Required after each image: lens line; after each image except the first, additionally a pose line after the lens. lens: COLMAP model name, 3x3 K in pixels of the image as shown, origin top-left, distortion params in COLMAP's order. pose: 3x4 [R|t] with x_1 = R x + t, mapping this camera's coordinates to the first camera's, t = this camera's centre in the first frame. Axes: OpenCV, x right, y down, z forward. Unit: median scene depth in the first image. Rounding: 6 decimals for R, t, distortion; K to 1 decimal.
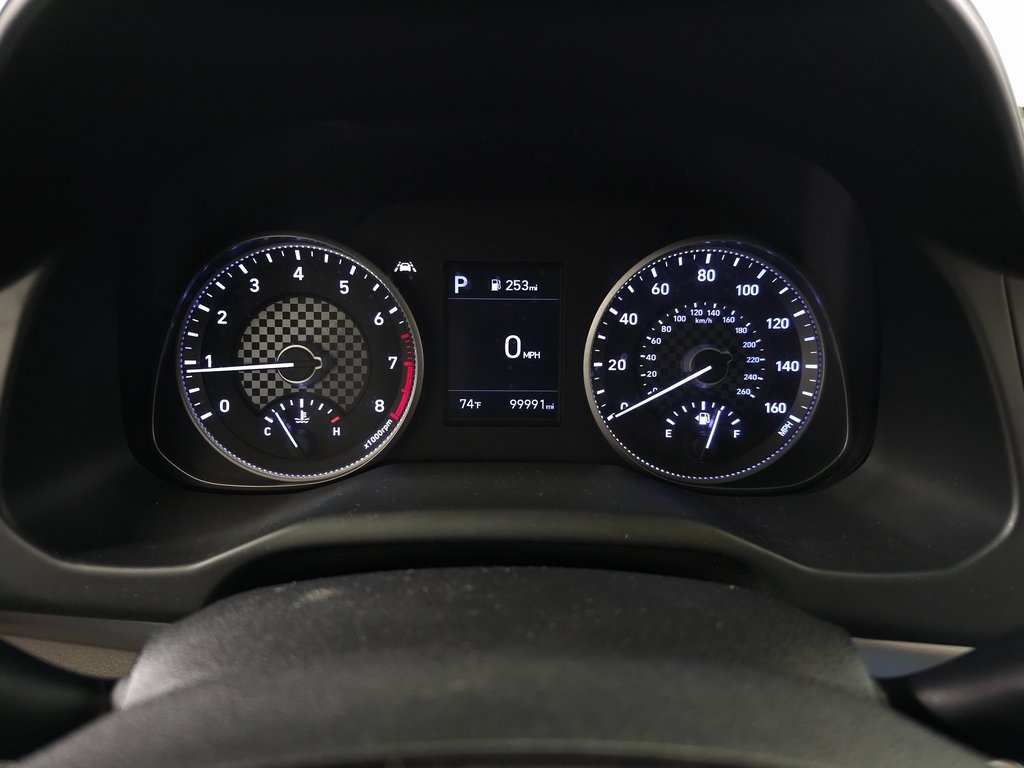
lens RADIAL K [[704.5, 0, 516.9], [0, 704.5, 385.8], [0, 0, 1]] dist [0.049607, -0.056779]
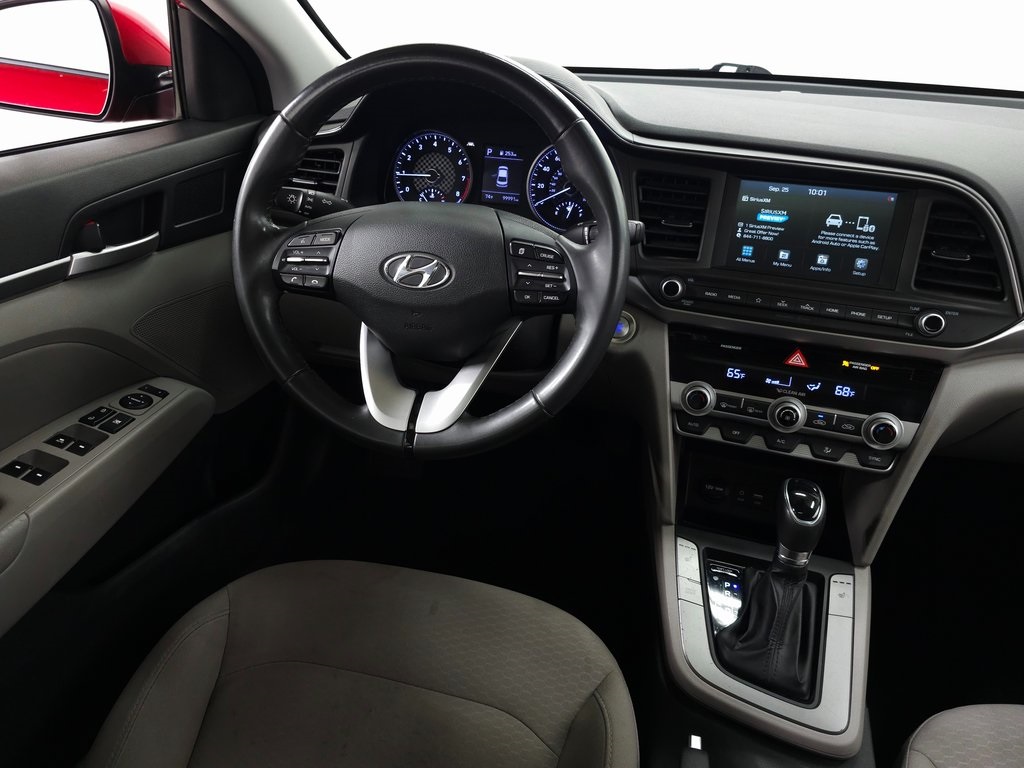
lens RADIAL K [[698.2, 0, 509.5], [0, 698.2, 381.8], [0, 0, 1]] dist [0.057425, -0.068871]
pose [[0.971391, 0.132928, -0.196800, 0.673751], [-0.105020, 0.983686, 0.146056, 0.342626], [0.213004, -0.121209, 0.969504, -1.817119]]
